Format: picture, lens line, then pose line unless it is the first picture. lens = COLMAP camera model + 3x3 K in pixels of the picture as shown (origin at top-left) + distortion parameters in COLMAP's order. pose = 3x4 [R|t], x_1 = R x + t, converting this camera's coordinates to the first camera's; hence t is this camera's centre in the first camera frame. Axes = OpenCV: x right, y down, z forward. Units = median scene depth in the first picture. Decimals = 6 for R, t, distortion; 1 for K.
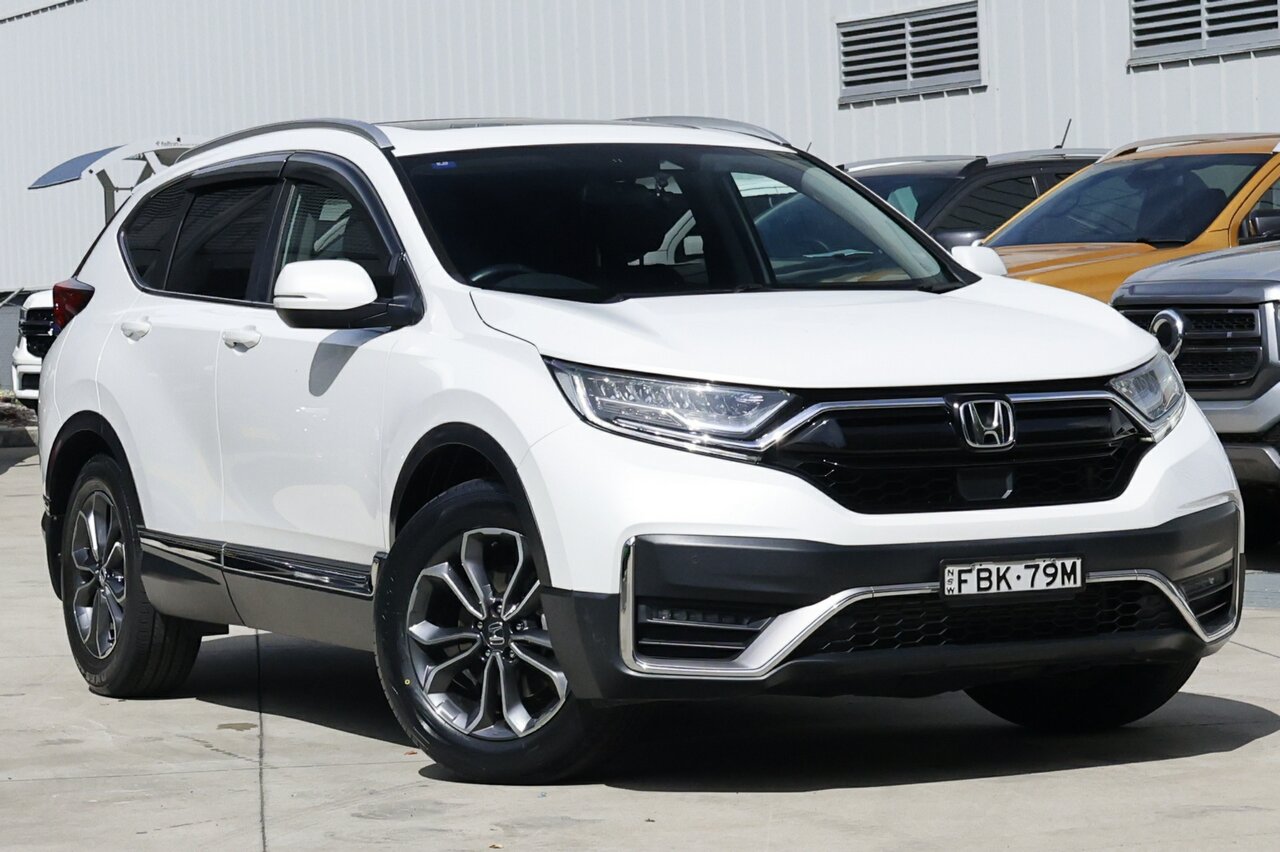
lens RADIAL K [[1375.3, 0, 640.0], [0, 1375.3, 426.0], [0, 0, 1]] dist [0.002225, 0.000901]
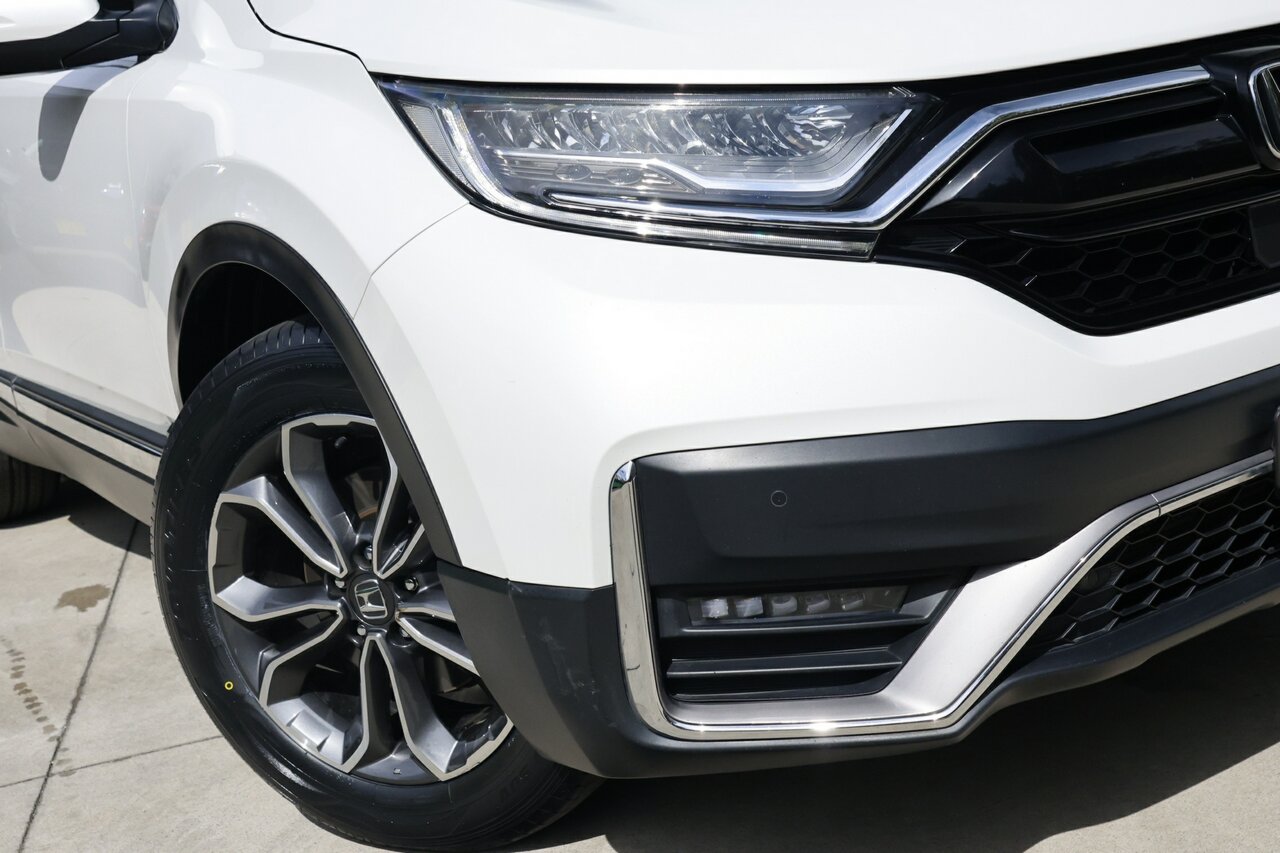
lens RADIAL K [[1371.4, 0, 640.0], [0, 1371.4, 426.5], [0, 0, 1]] dist [0.004401, 0.014353]
pose [[0.988577, -0.134841, 0.067331, -0.025434], [0.117731, 0.969800, 0.213603, -0.021747], [-0.094100, -0.203236, 0.974597, 0.471449]]
